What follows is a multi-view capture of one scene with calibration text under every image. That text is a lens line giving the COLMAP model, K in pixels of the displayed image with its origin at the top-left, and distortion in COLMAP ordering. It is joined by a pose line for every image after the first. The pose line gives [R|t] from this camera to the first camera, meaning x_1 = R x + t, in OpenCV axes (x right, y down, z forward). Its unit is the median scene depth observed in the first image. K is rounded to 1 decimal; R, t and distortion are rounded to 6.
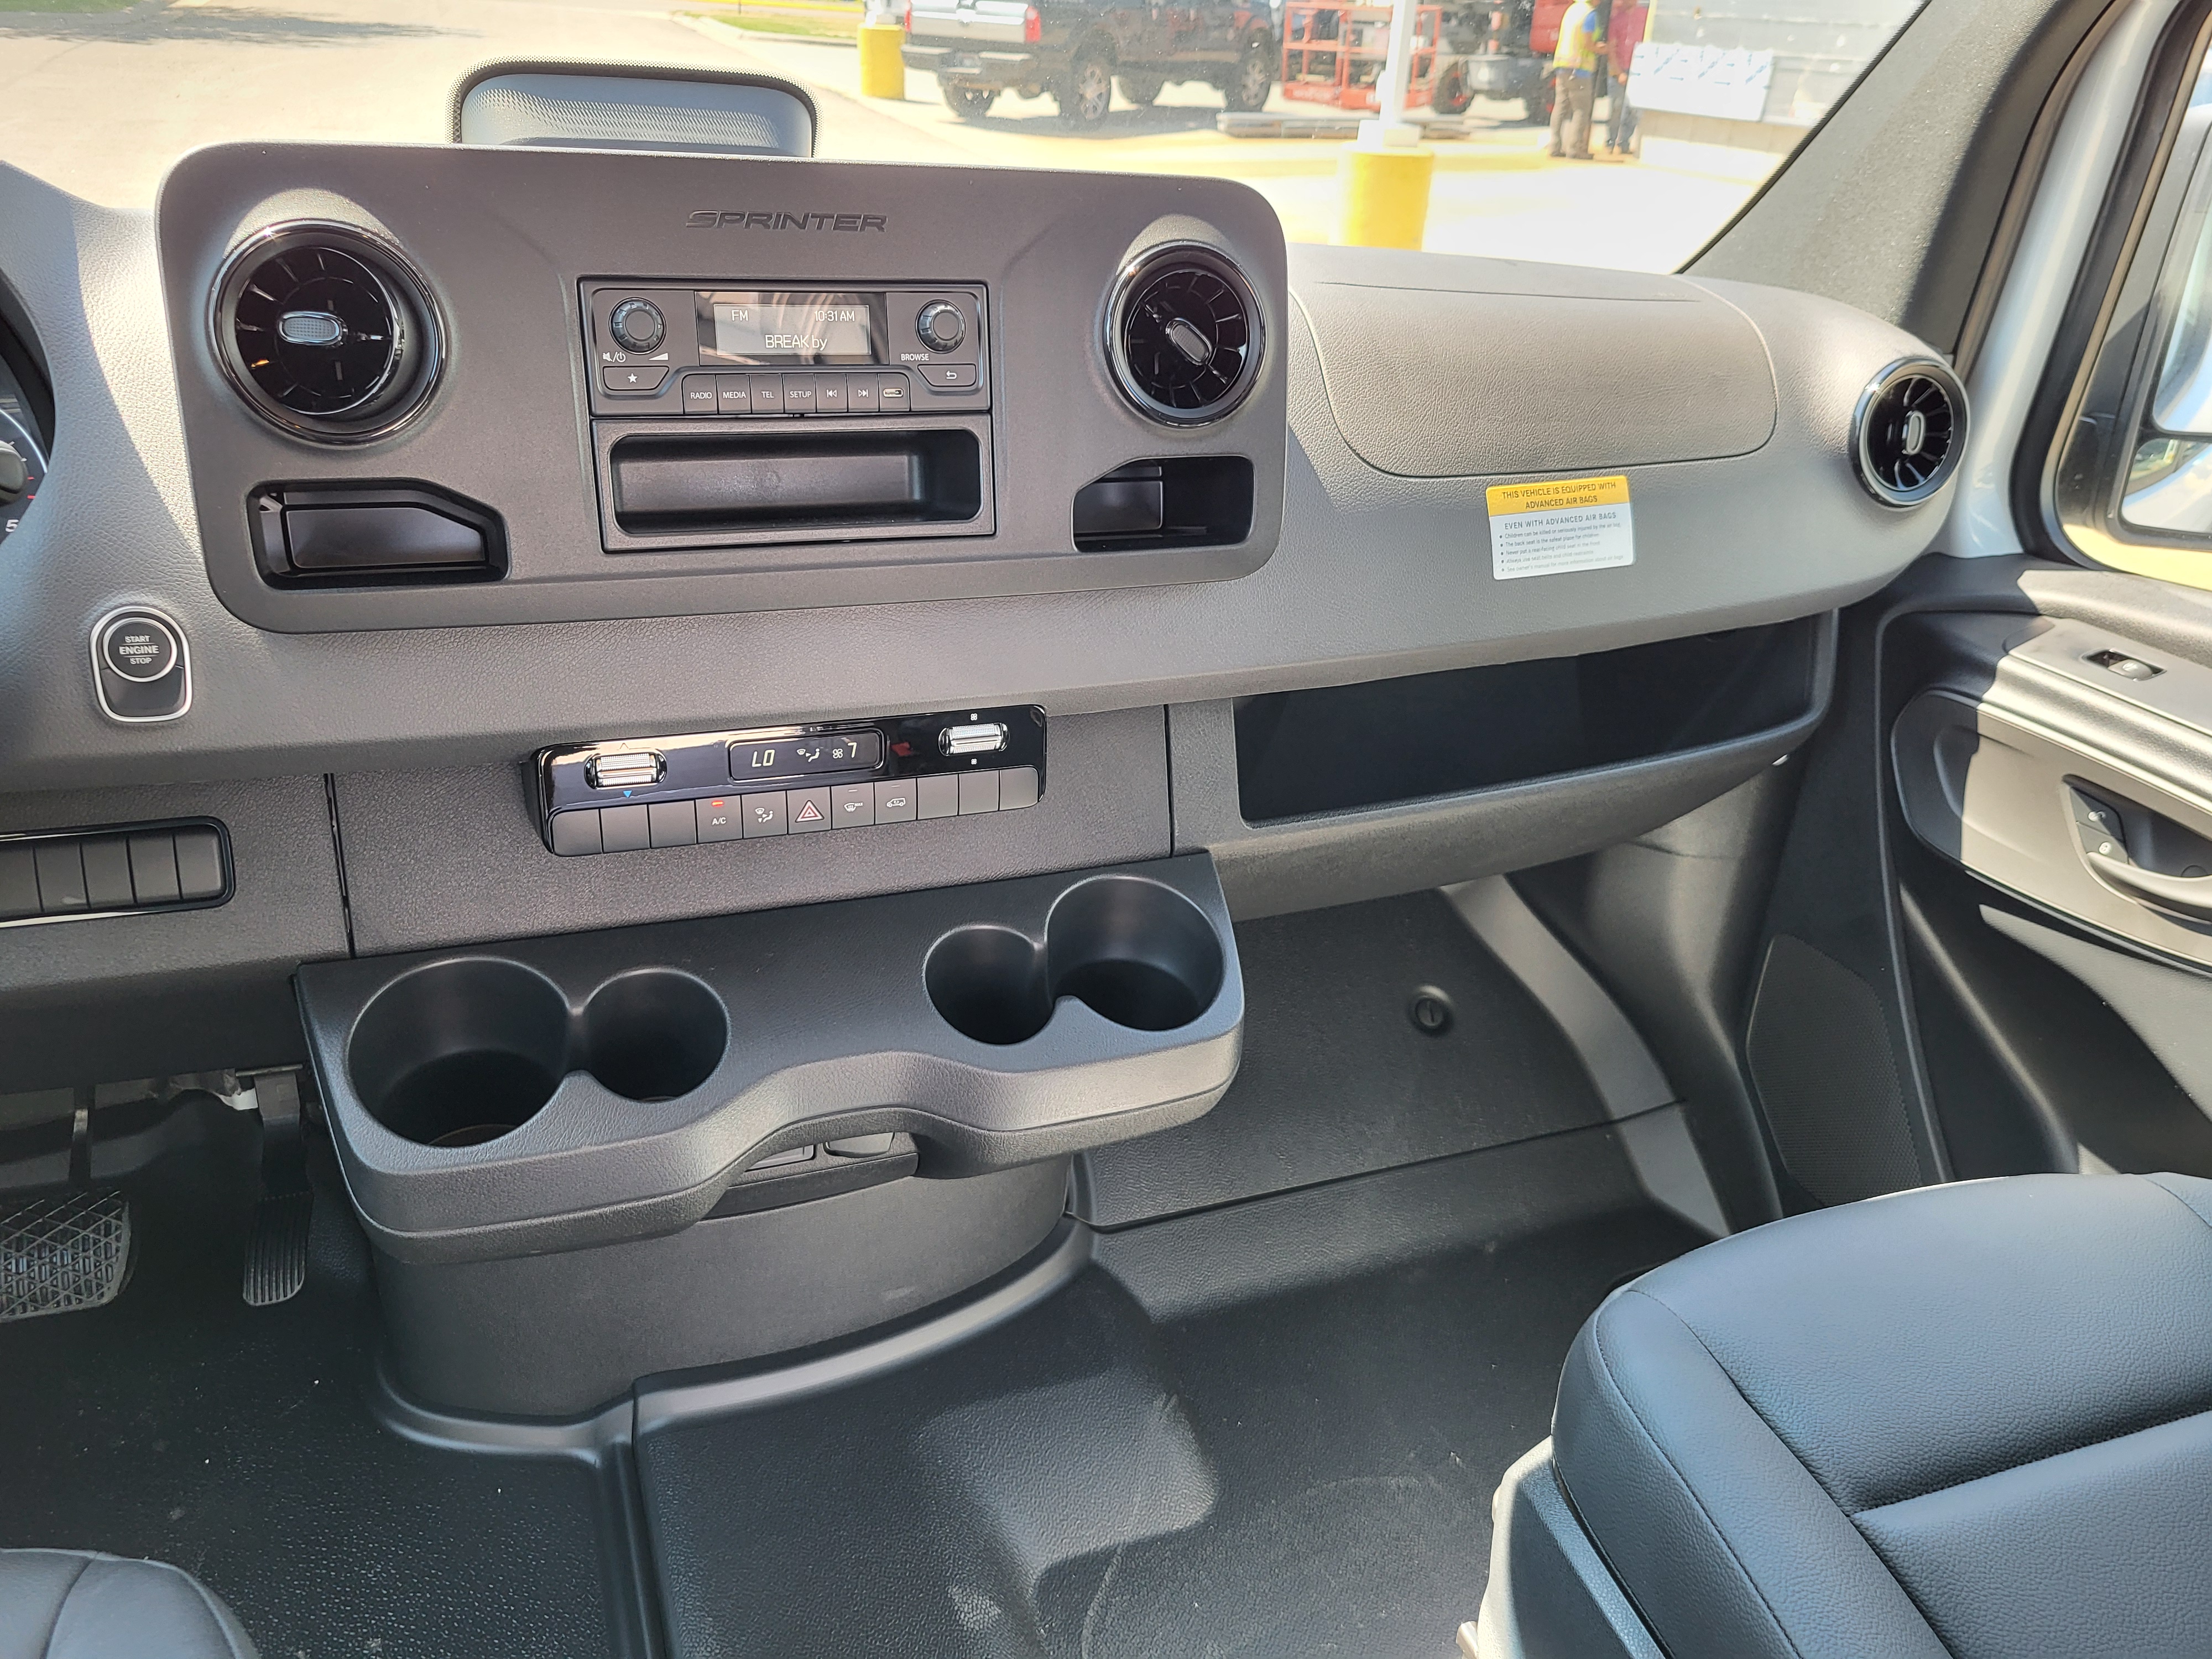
lens RADIAL K [[1691.5, 0, 1106.0], [0, 1691.5, 829.5], [0, 0, 1]] dist [0.021888, -0.004558]
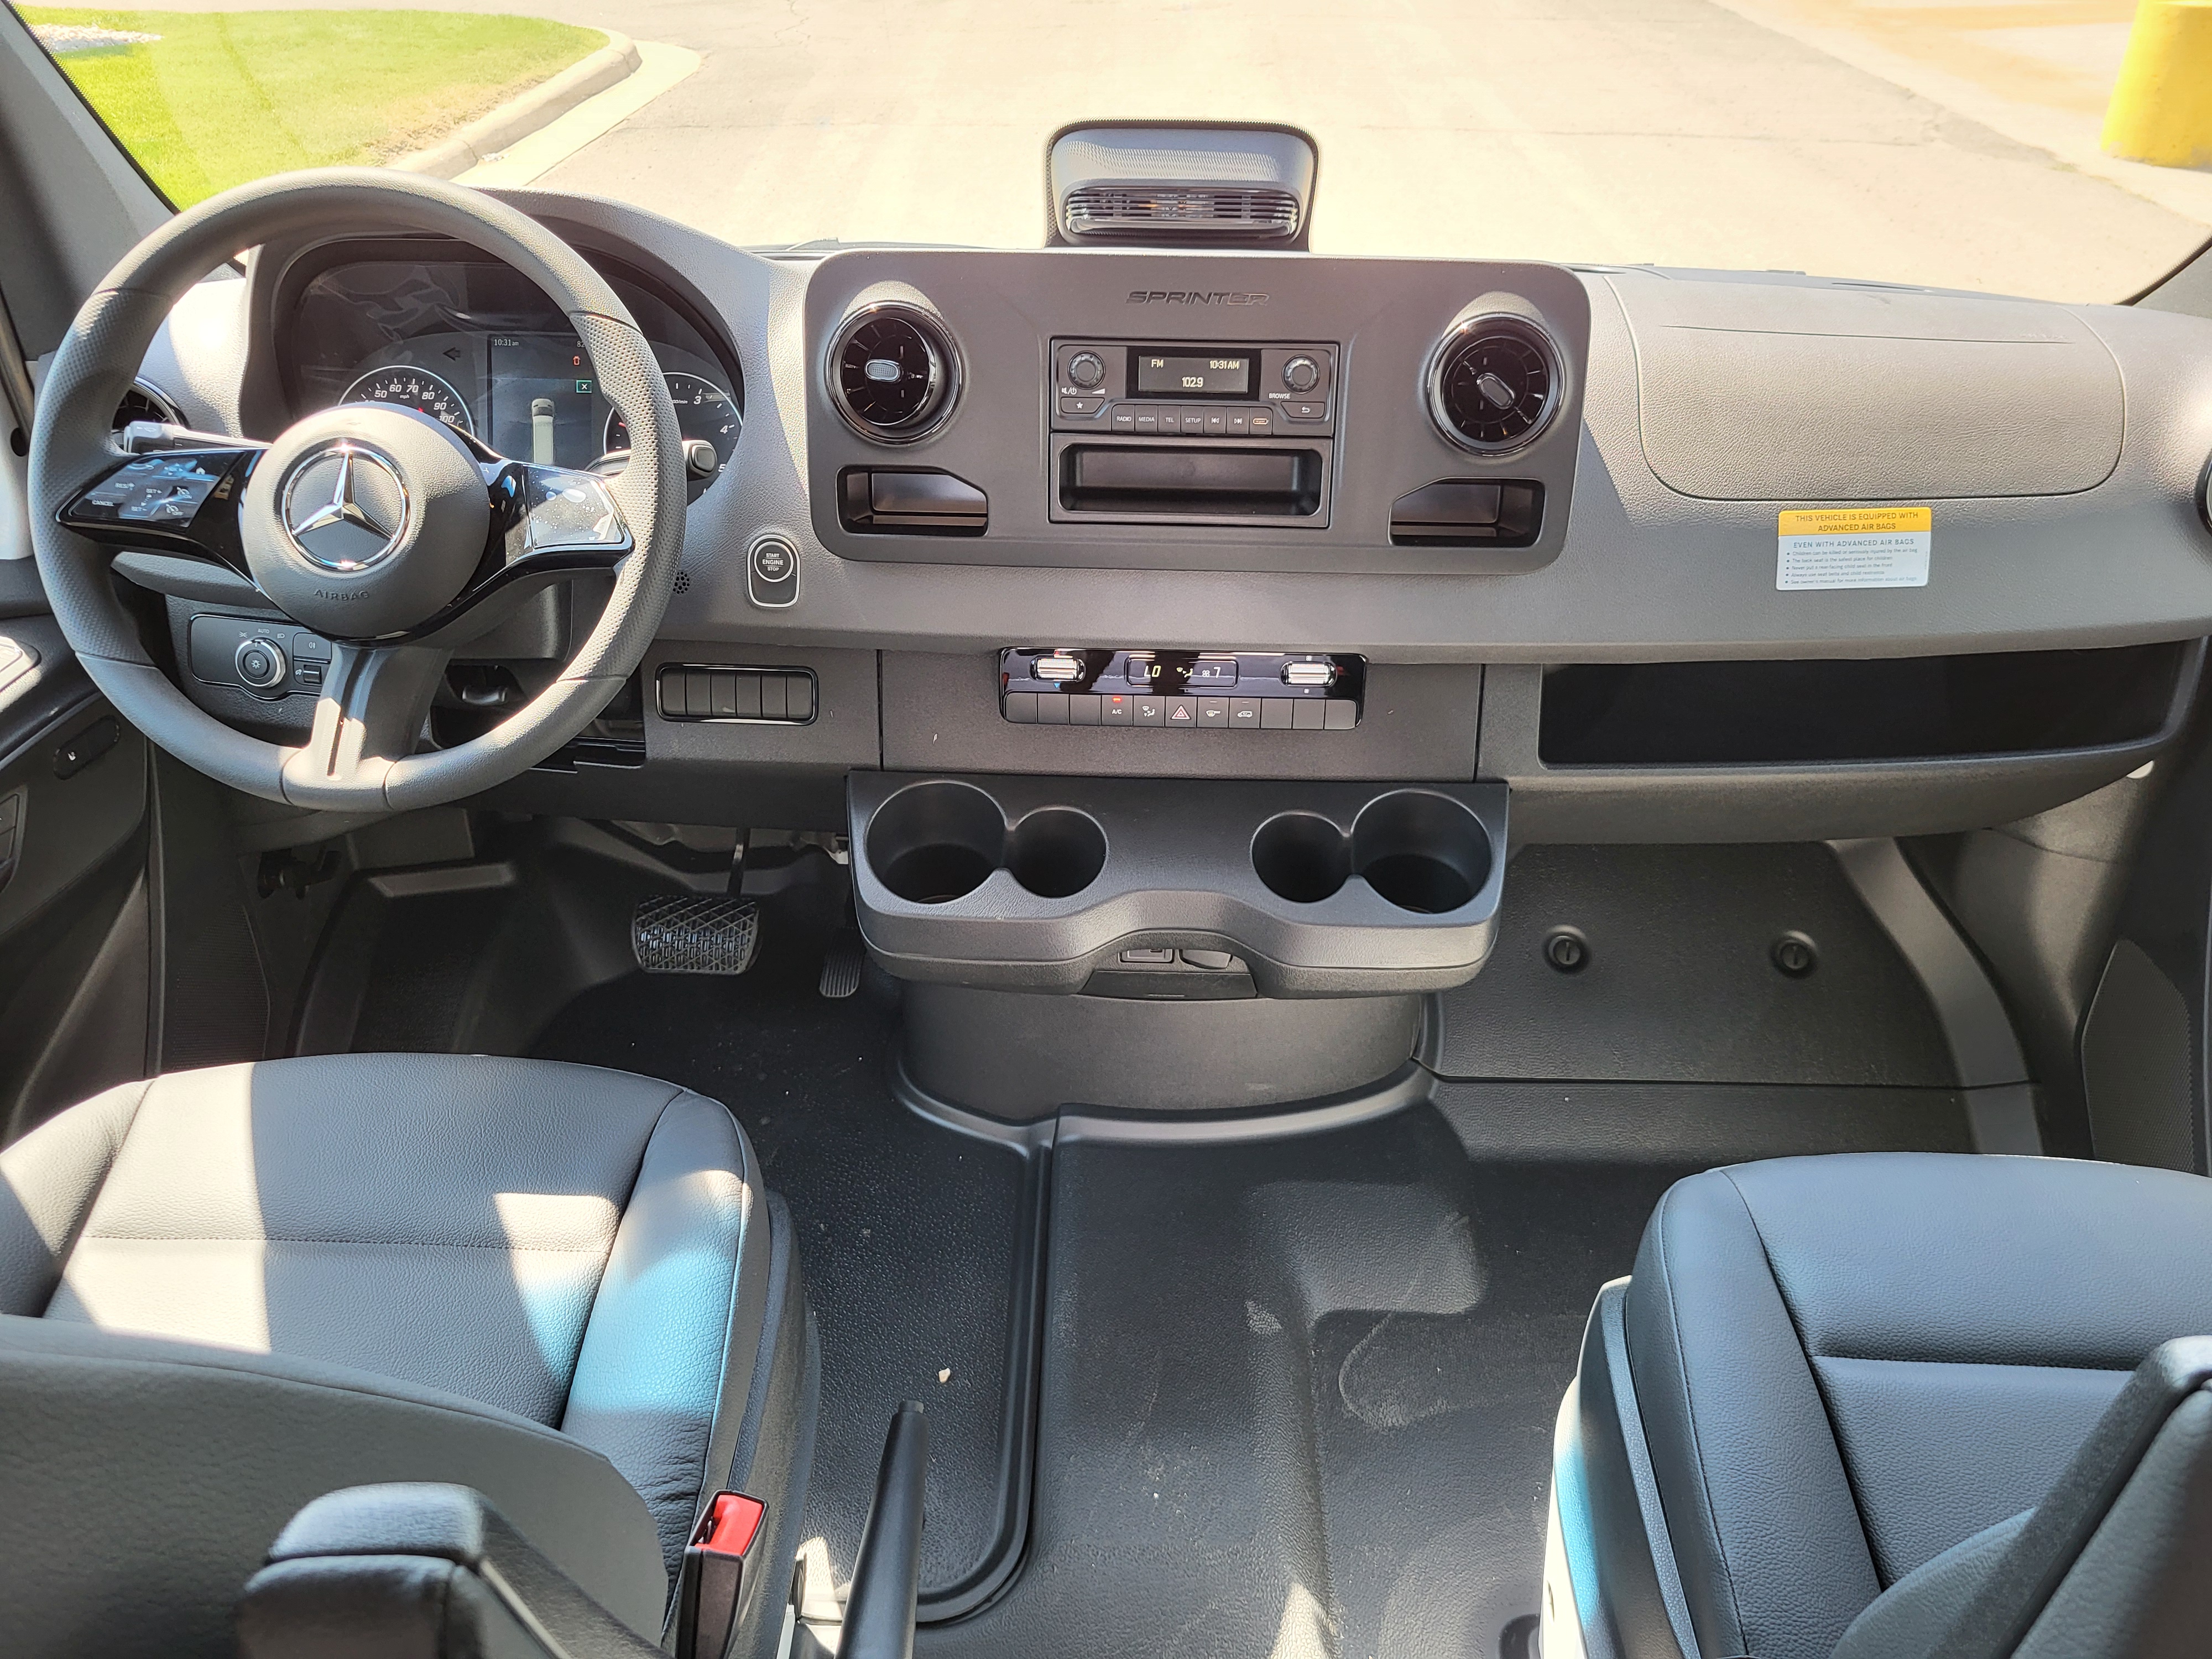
lens RADIAL K [[1691.5, 0, 1106.0], [0, 1691.5, 829.5], [0, 0, 1]] dist [0.021888, -0.004558]
pose [[0.920045, 0.154065, -0.360252, 0.272257], [-0.125840, 0.986928, 0.100688, -0.046022], [0.371055, -0.047304, 0.927405, -0.305459]]
